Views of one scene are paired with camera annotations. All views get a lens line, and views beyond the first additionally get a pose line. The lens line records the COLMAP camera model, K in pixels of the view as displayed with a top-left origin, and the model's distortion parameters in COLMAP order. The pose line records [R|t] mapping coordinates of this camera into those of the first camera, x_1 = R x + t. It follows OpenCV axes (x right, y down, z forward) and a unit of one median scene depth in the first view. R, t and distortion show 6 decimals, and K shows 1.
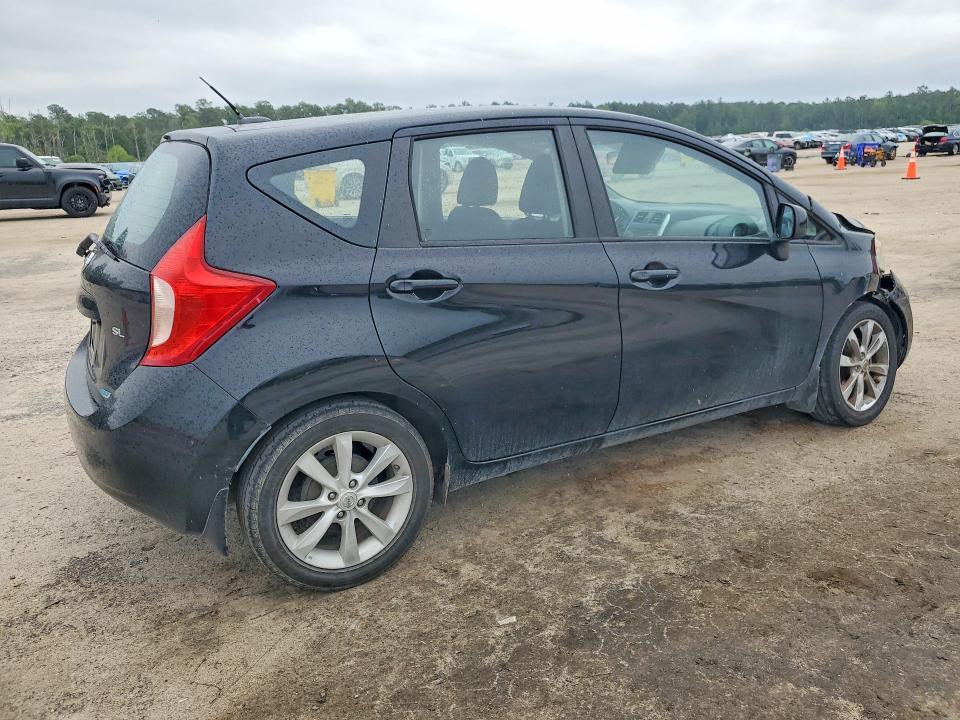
lens RADIAL K [[760.5, 0, 480.0], [0, 760.5, 360.0], [0, 0, 1]] dist [-0.005394, 0.047102]
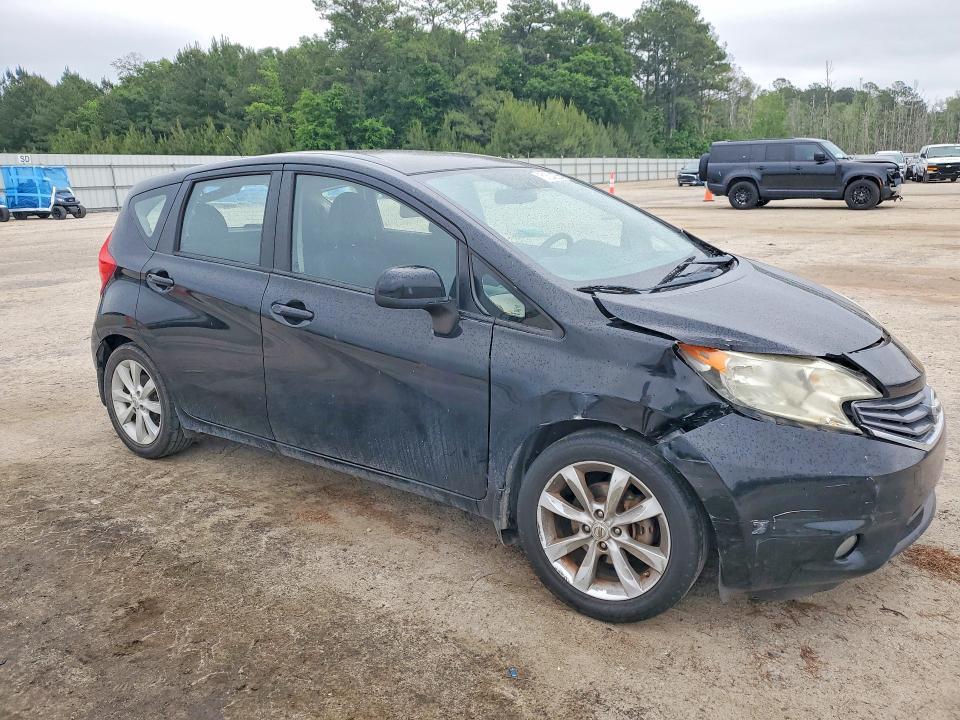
lens RADIAL K [[748.3, 0, 480.0], [0, 748.3, 360.0], [0, 0, 1]] dist [0.017837, 0.001911]
pose [[0.411062, 0.246626, -0.877613, 1.311609], [-0.225359, 0.960320, 0.164313, -0.286783], [0.883313, 0.130235, 0.450330, 0.788908]]
